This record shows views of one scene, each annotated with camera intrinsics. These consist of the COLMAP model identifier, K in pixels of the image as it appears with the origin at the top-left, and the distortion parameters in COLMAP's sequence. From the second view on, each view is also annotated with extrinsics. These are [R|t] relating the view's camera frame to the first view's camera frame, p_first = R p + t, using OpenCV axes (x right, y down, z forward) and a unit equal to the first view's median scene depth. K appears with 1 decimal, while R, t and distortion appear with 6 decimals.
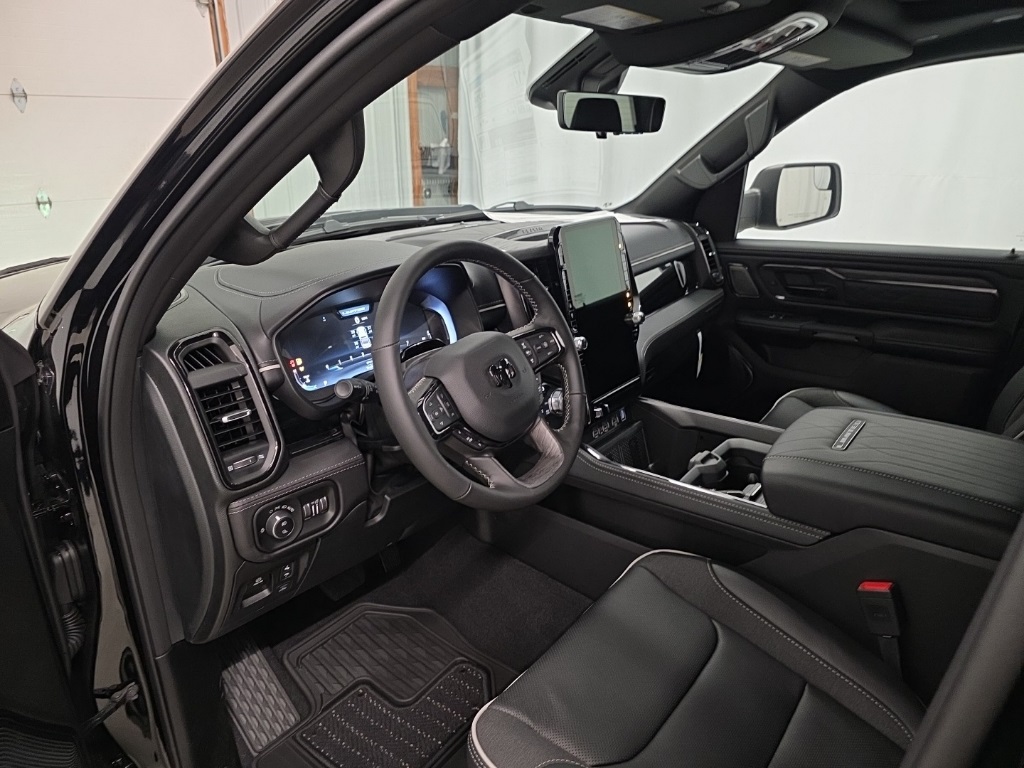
lens RADIAL K [[701.2, 0, 525.5], [0, 701.2, 384.0], [0, 0, 1]] dist [0.065808, -0.078160]
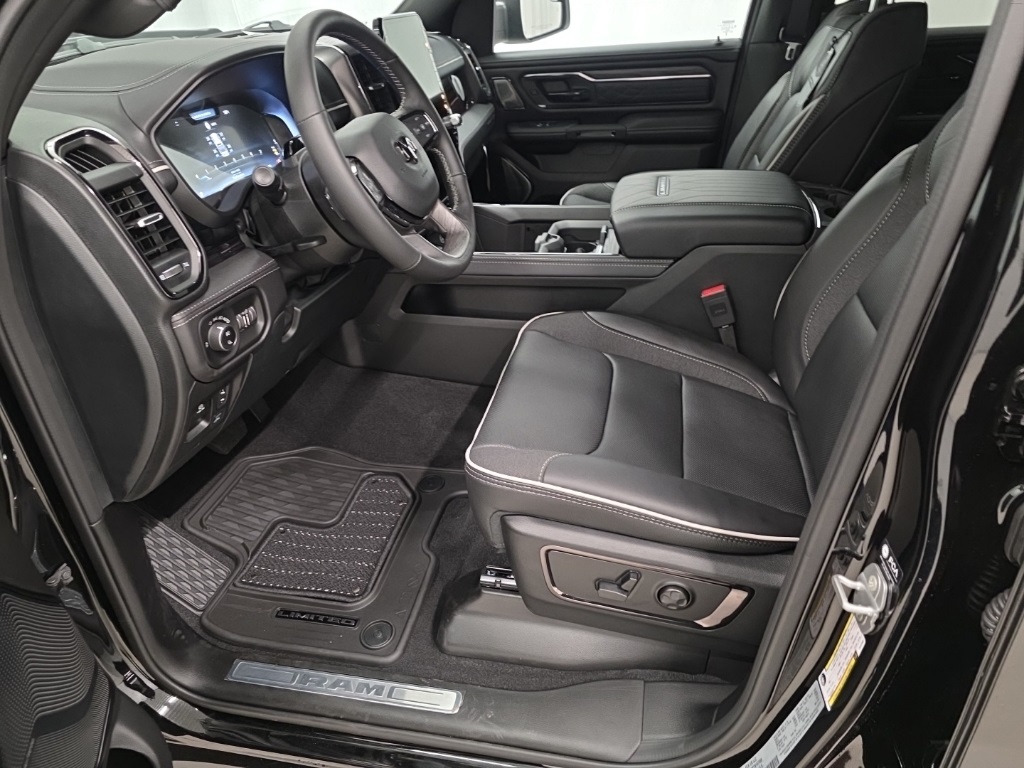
lens RADIAL K [[701.2, 0, 525.5], [0, 701.2, 384.0], [0, 0, 1]] dist [0.065808, -0.078160]
pose [[0.887486, -0.242193, 0.392060, -0.316970], [0.180318, 0.965433, 0.188215, 0.131698], [-0.424092, -0.096343, 0.900480, -0.022882]]
